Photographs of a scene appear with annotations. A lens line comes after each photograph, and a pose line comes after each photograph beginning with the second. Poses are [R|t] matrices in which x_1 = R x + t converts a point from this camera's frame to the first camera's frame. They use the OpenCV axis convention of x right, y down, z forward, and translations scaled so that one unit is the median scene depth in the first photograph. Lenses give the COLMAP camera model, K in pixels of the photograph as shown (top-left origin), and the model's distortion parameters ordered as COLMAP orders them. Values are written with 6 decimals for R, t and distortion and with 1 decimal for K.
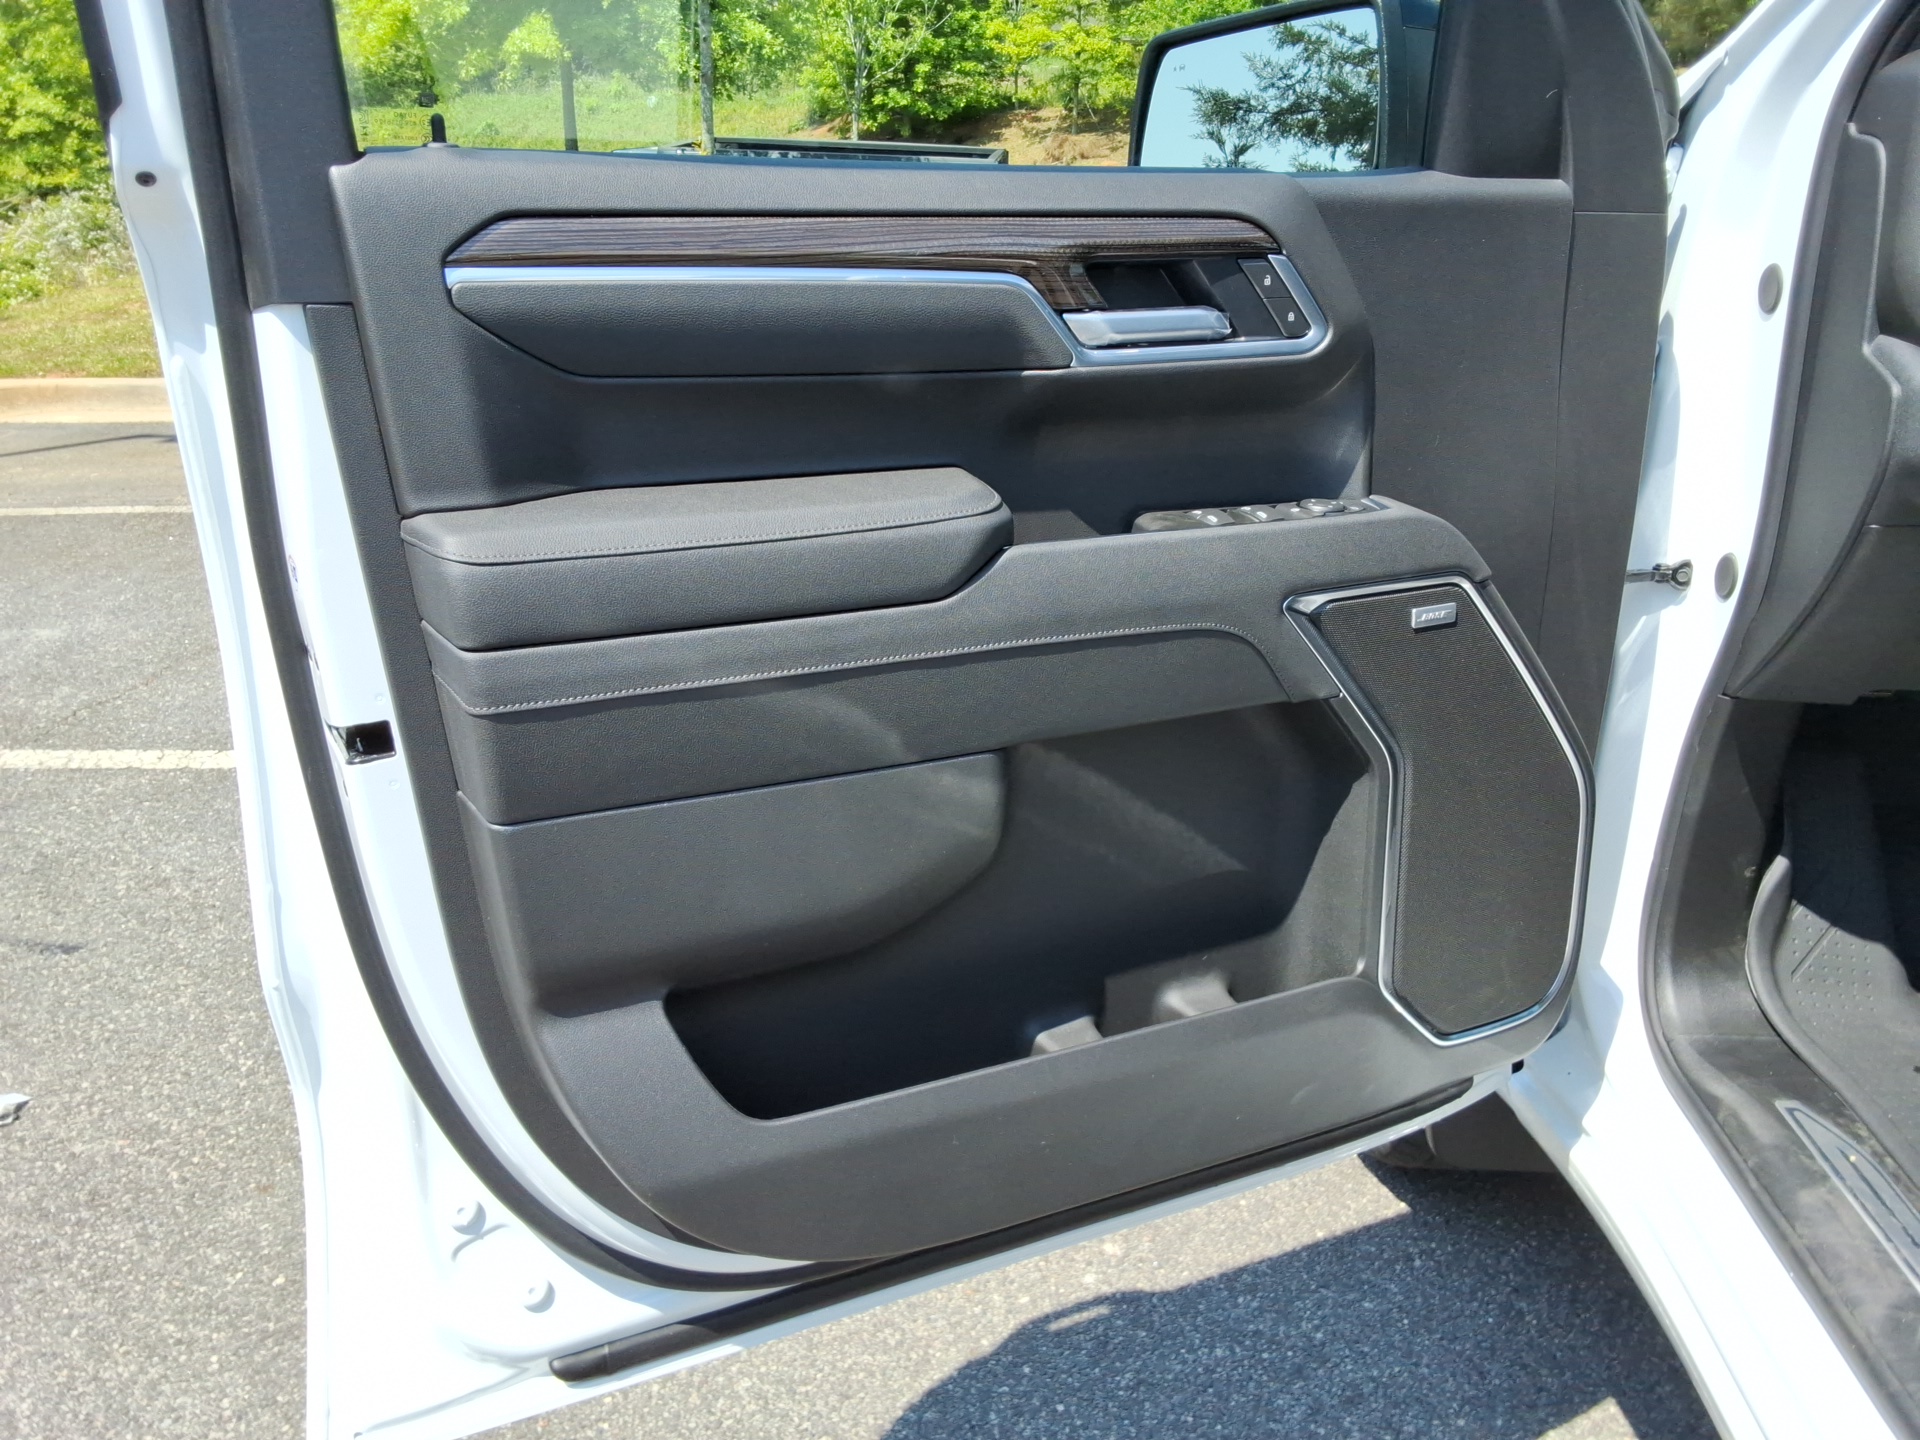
lens RADIAL K [[1541.6, 0, 967.0], [0, 1541.6, 721.8], [0, 0, 1]] dist [0.109853, -0.166687]
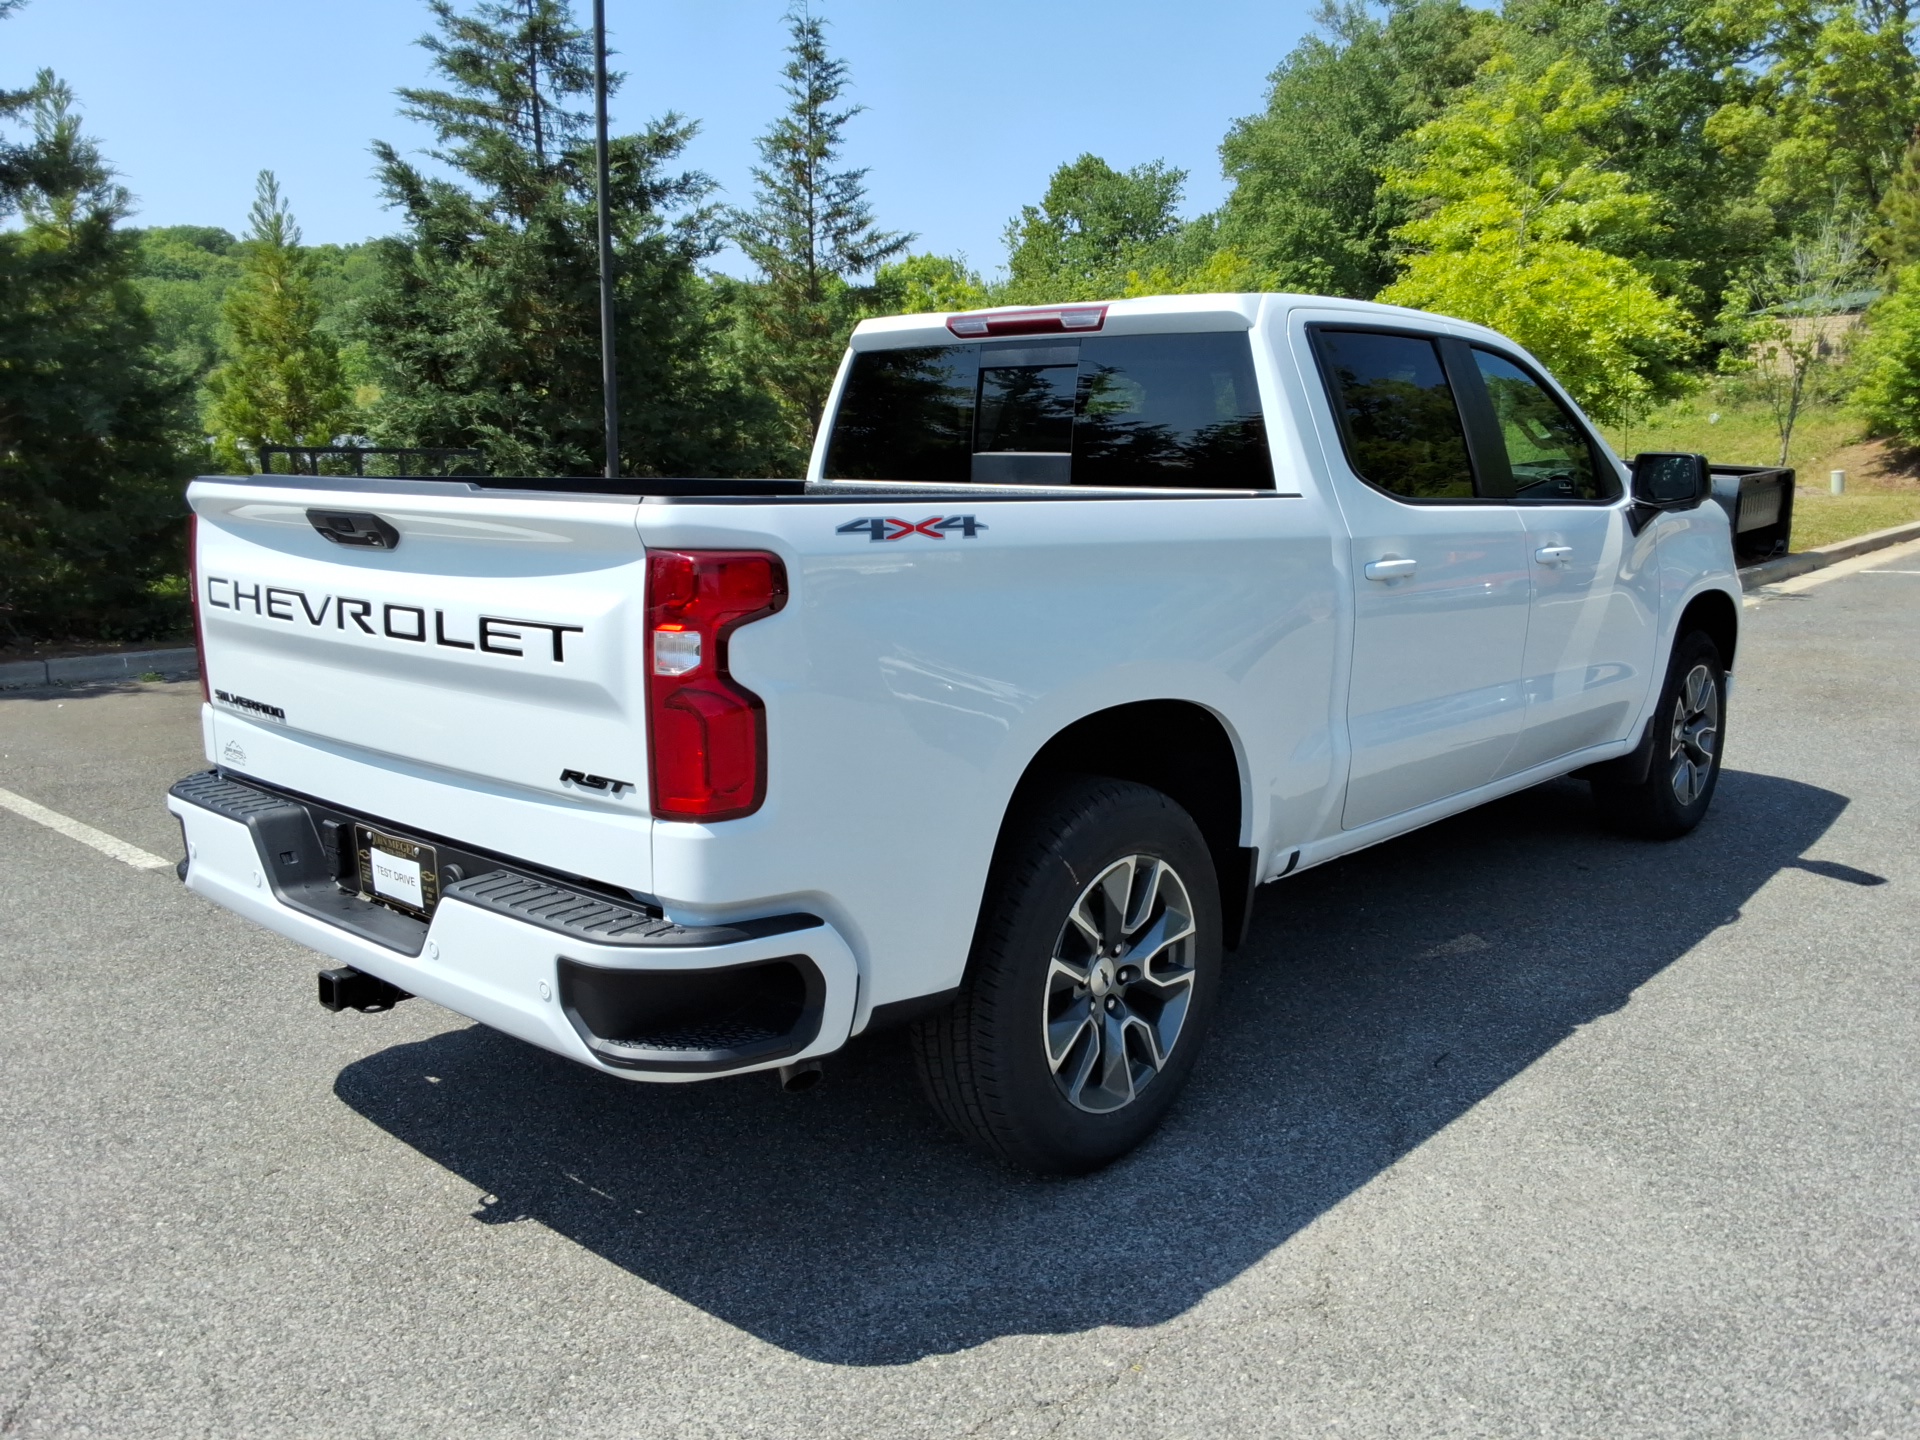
lens RADIAL K [[1541.6, 0, 974.0], [0, 1541.6, 709.6], [0, 0, 1]] dist [0.109853, -0.166687]
pose [[0.782101, 0.113262, -0.612772, 0.158305], [-0.226744, 0.967661, -0.110542, 0.054982], [0.580436, 0.225397, 0.782490, -0.165025]]
